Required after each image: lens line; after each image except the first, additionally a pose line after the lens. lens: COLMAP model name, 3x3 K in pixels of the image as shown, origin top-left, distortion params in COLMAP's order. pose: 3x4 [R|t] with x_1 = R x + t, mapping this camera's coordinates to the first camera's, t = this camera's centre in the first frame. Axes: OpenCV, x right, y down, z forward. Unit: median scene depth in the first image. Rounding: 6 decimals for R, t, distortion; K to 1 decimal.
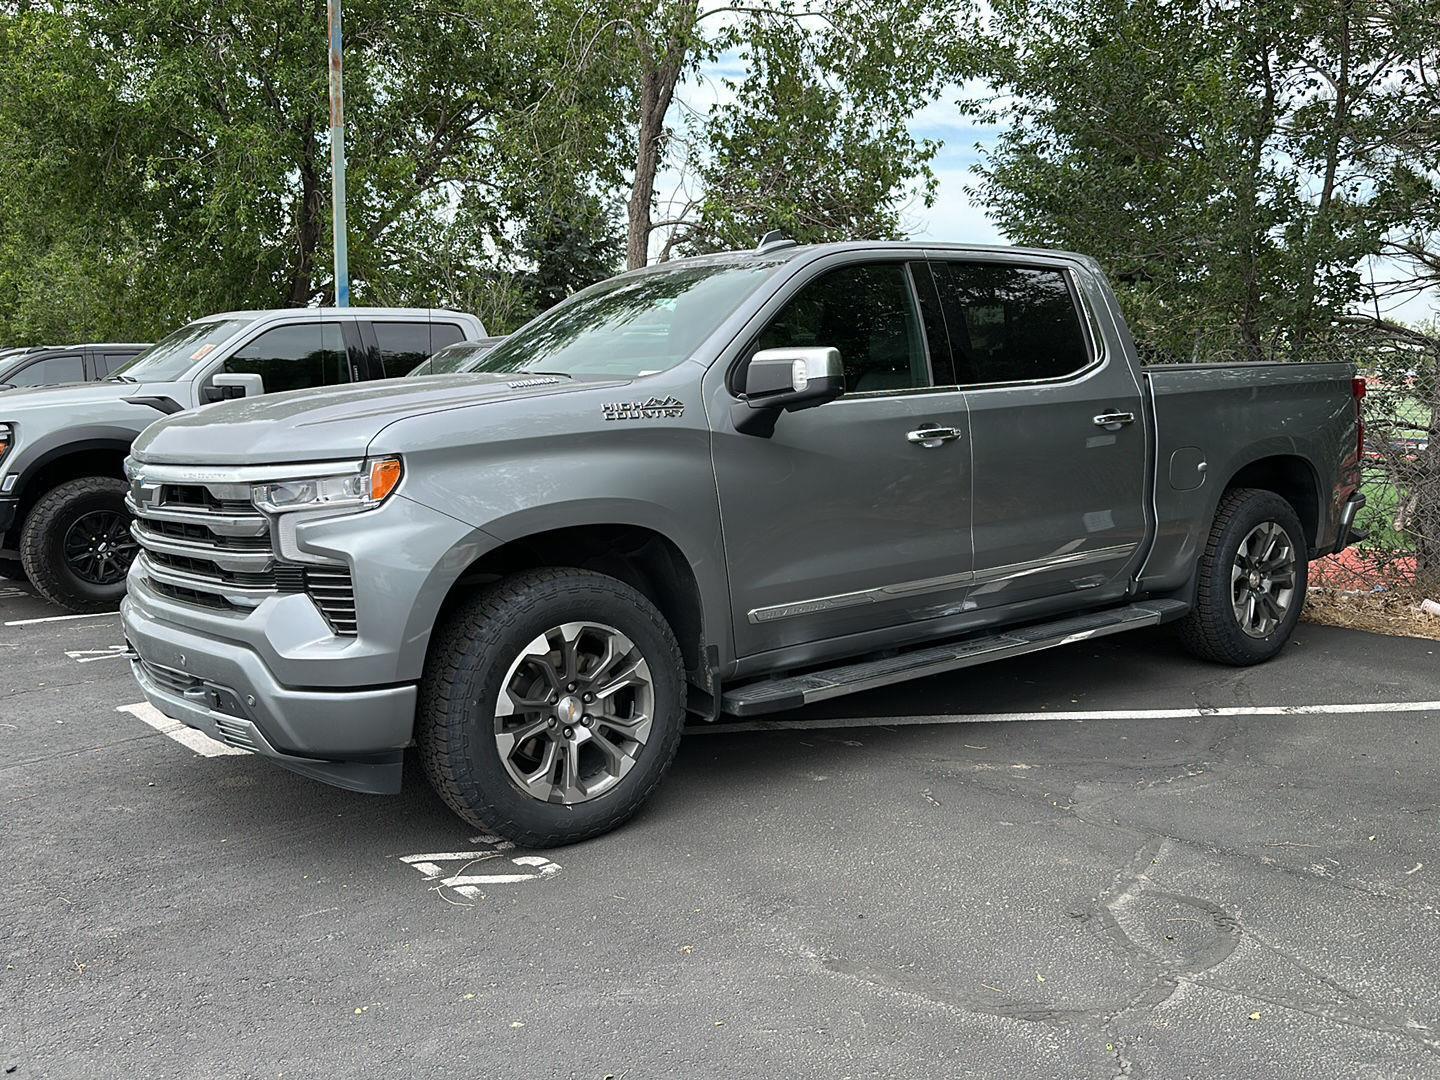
lens RADIAL K [[1265.6, 0, 731.3], [0, 1265.6, 558.0], [0, 0, 1]] dist [0.127301, -0.230922]
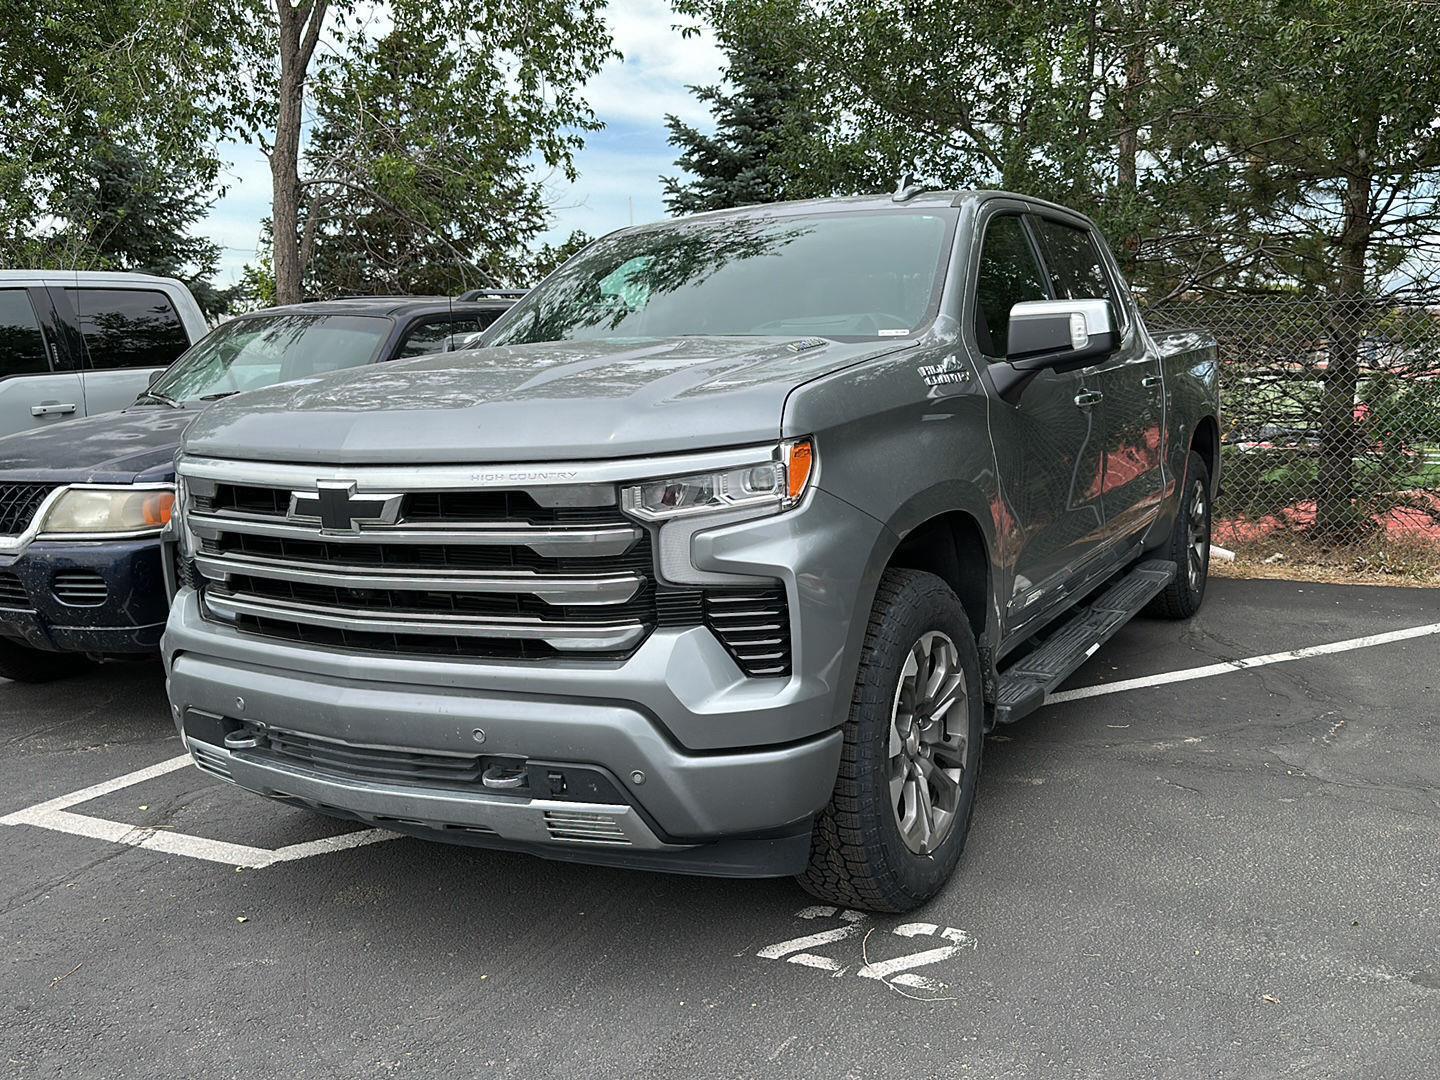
lens RADIAL K [[1265.6, 0, 728.5], [0, 1265.6, 552.5], [0, 0, 1]] dist [0.127301, -0.230922]
pose [[0.919624, -0.071638, 0.386211, -0.534931], [0.069122, 0.997399, 0.020417, -0.025657], [-0.386670, 0.007920, 0.922184, 0.277247]]
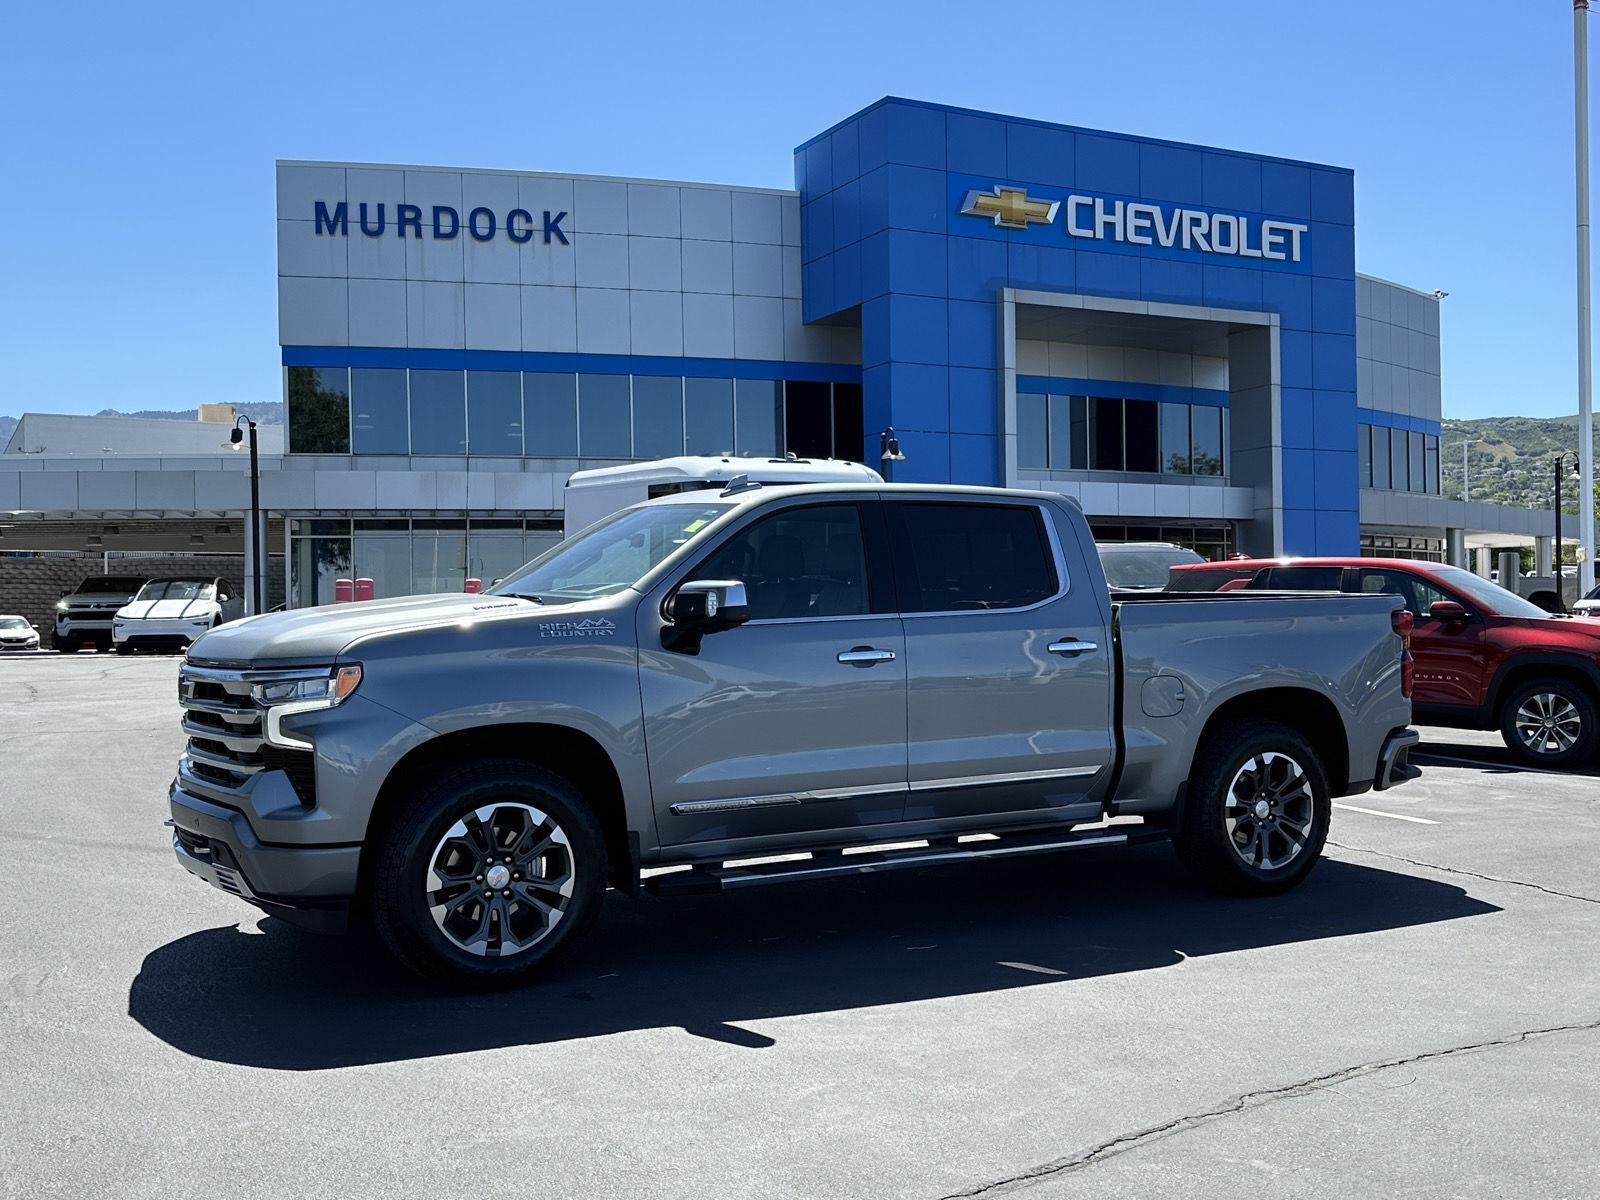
lens RADIAL K [[1644.5, 0, 795.8], [0, 1644.5, 601.6], [0, 0, 1]] dist [0.111491, 0.000000]
pose [[0.987888, 0.022345, -0.153552, 0.376236], [-0.040137, 0.992697, -0.113765, 0.026109], [0.149888, 0.118550, 0.981570, -0.506340]]
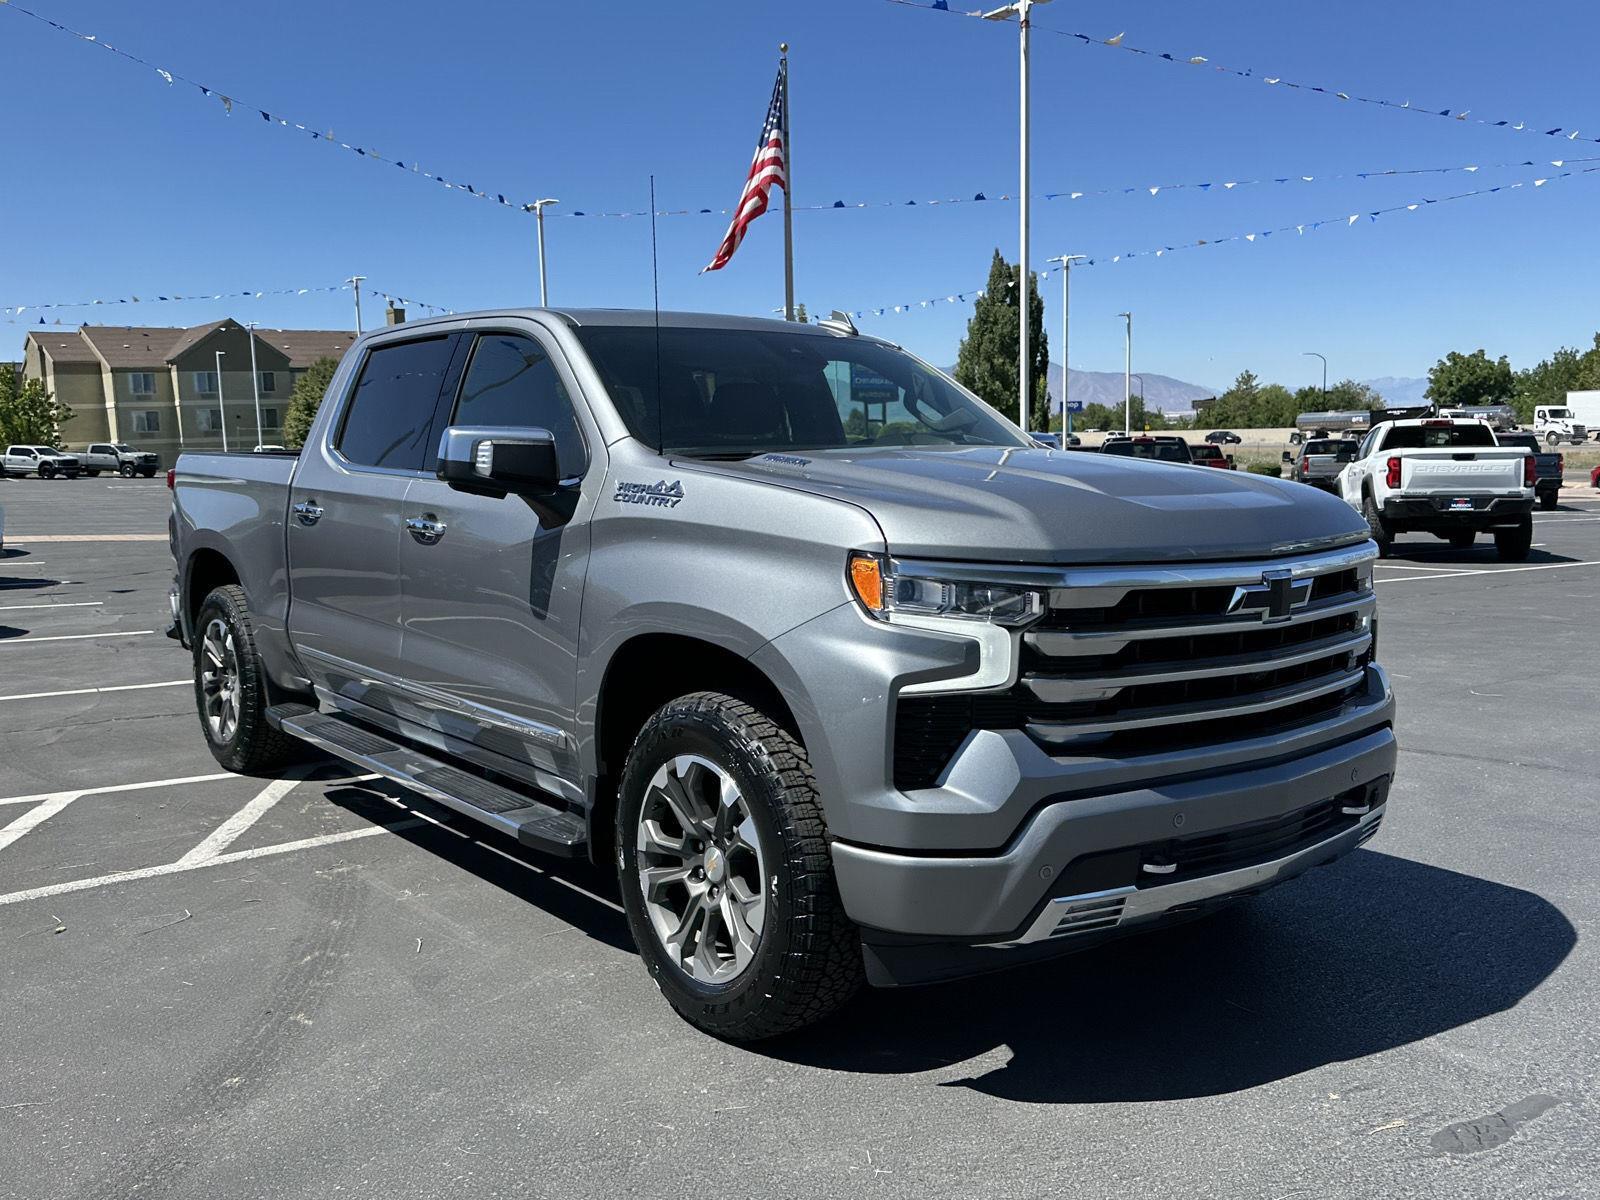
lens RADIAL K [[1406.8, 0, 806.1], [0, 1406.8, 593.6], [0, 0, 1]] dist [0.099779, -0.149372]
pose [[-0.007516, -0.080682, 0.996712, -1.286532], [0.137801, 0.987147, 0.080947, -0.157782], [-0.990431, 0.137957, 0.003698, 1.270790]]
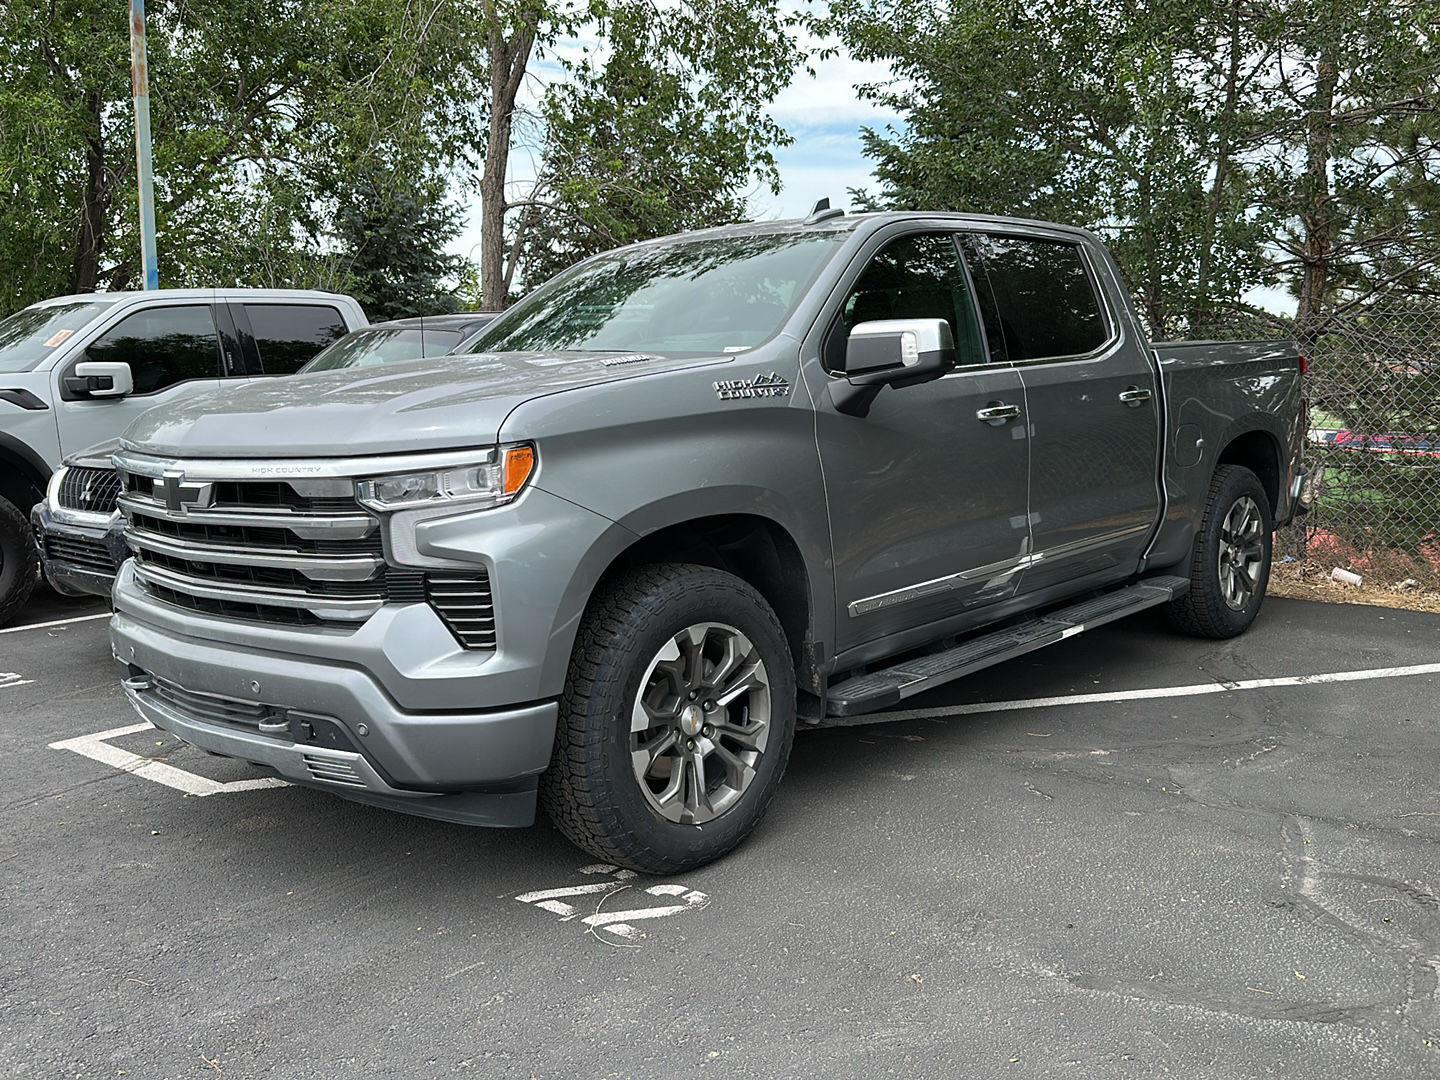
lens RADIAL K [[1265.6, 0, 731.7], [0, 1265.6, 553.6], [0, 0, 1]] dist [0.127301, -0.230922]
pose [[0.984684, -0.033732, 0.171056, -0.244567], [0.033221, 0.999431, 0.005847, -0.003378], [-0.171156, -0.000074, 0.985244, 0.100532]]
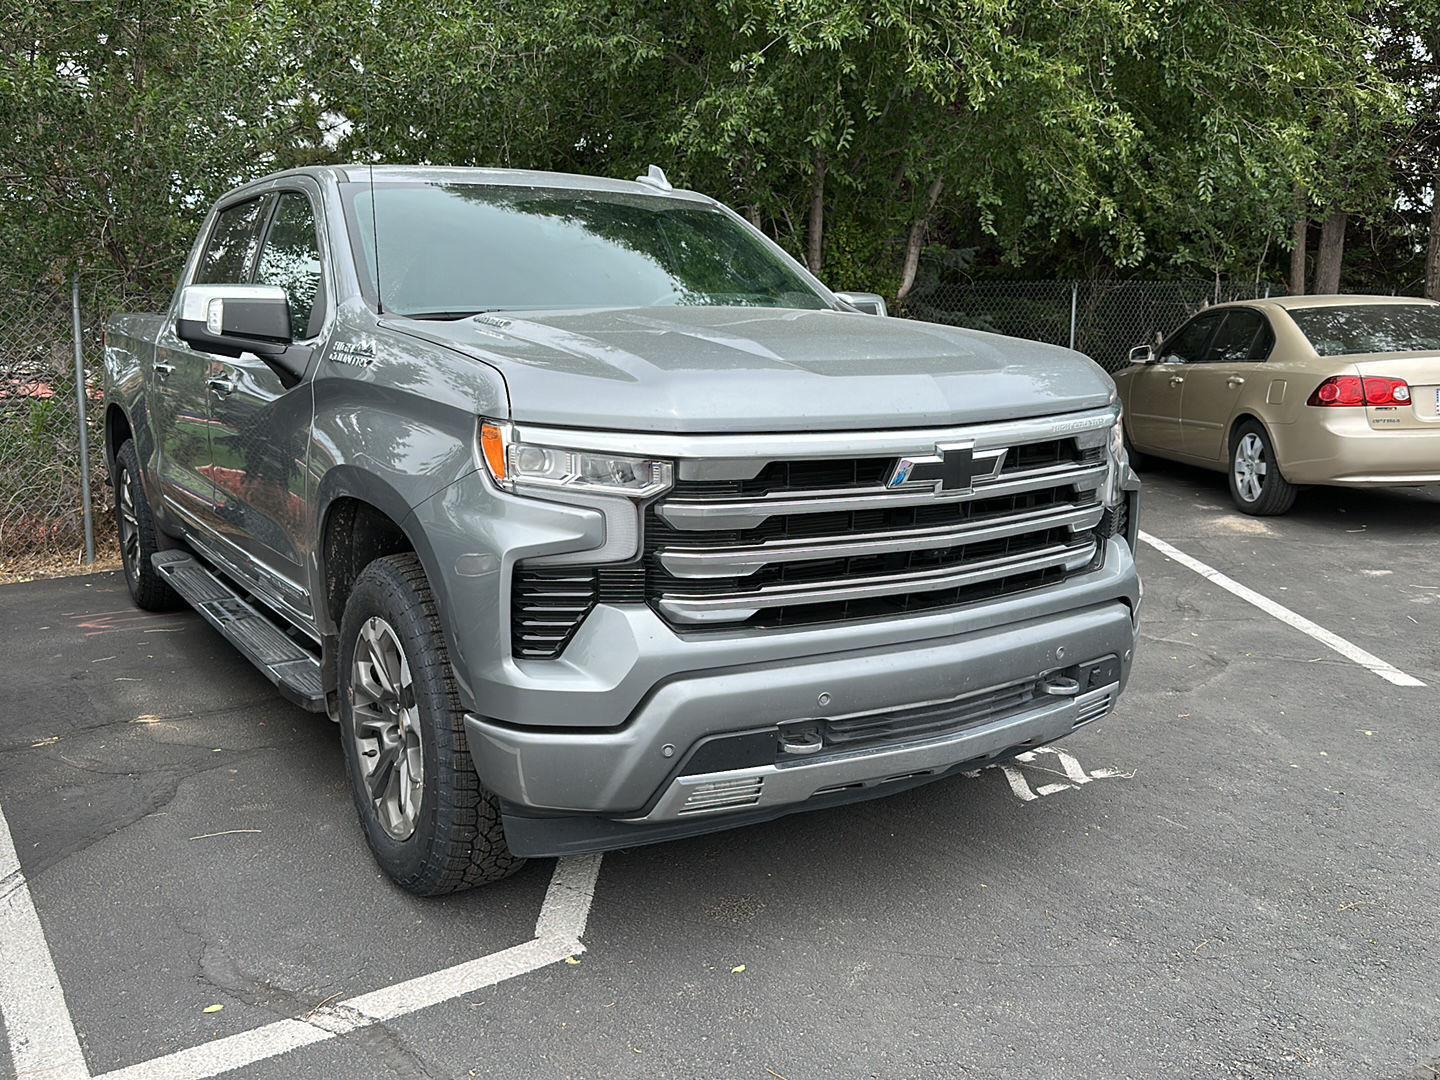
lens RADIAL K [[1265.6, 0, 710.7], [0, 1265.6, 552.8], [0, 0, 1]] dist [0.127301, -0.230922]
pose [[0.101591, -0.162047, 0.981540, -1.173321], [0.135952, 0.979649, 0.147664, -0.127094], [-0.985493, 0.118441, 0.121554, 1.054190]]
